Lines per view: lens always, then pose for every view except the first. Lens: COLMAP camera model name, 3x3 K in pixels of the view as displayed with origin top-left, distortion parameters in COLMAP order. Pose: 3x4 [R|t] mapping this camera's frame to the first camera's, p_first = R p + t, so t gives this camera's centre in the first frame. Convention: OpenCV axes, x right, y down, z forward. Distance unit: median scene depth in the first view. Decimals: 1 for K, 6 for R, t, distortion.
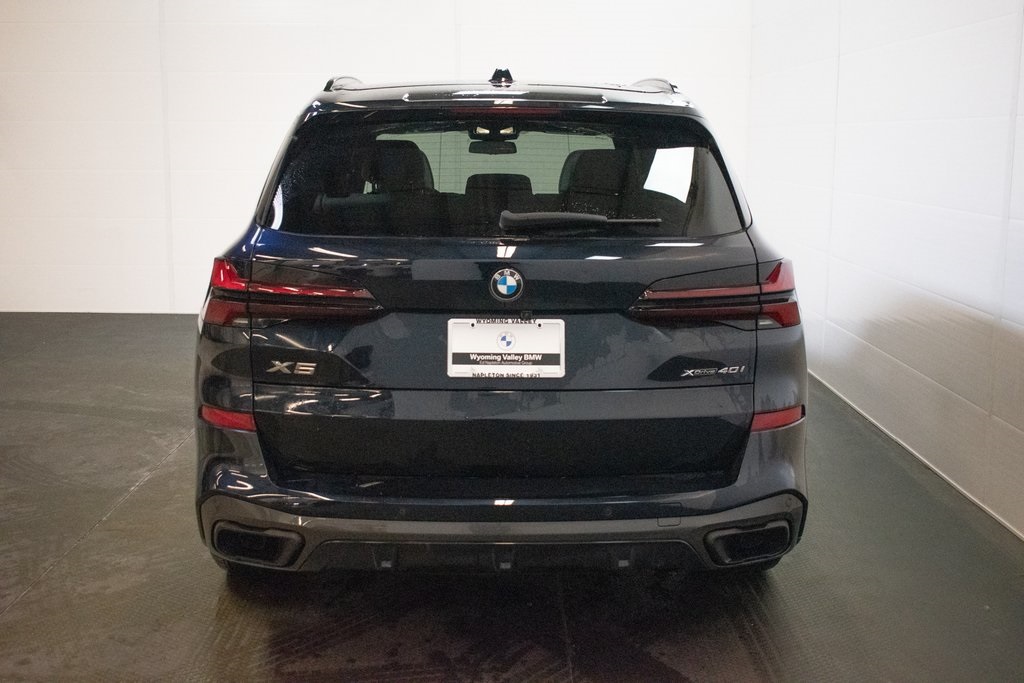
lens RADIAL K [[1085.8, 0, 514.7], [0, 1085.8, 338.5], [0, 0, 1]] dist [0.003911, 0.000000]
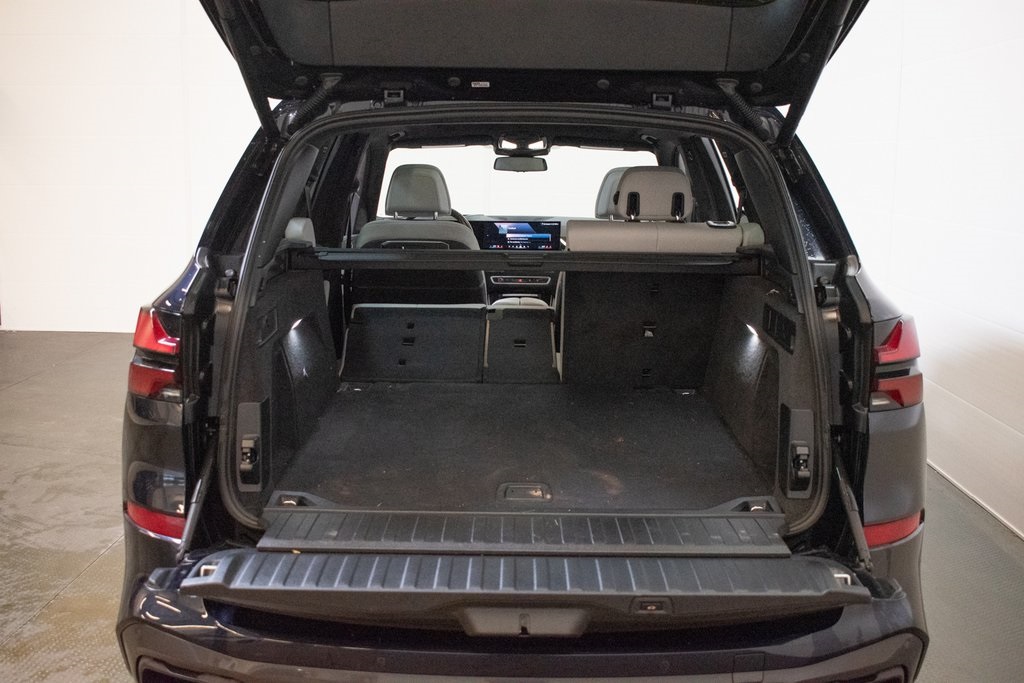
lens RADIAL K [[1061.9, 0, 509.2], [0, 1061.9, 341.8], [0, 0, 1]] dist [-0.018996, 0.000000]
pose [[0.999338, 0.010891, -0.034713, 0.004731], [-0.011207, 0.999897, -0.008921, -0.046334], [0.034612, 0.009304, 0.999358, 0.273909]]
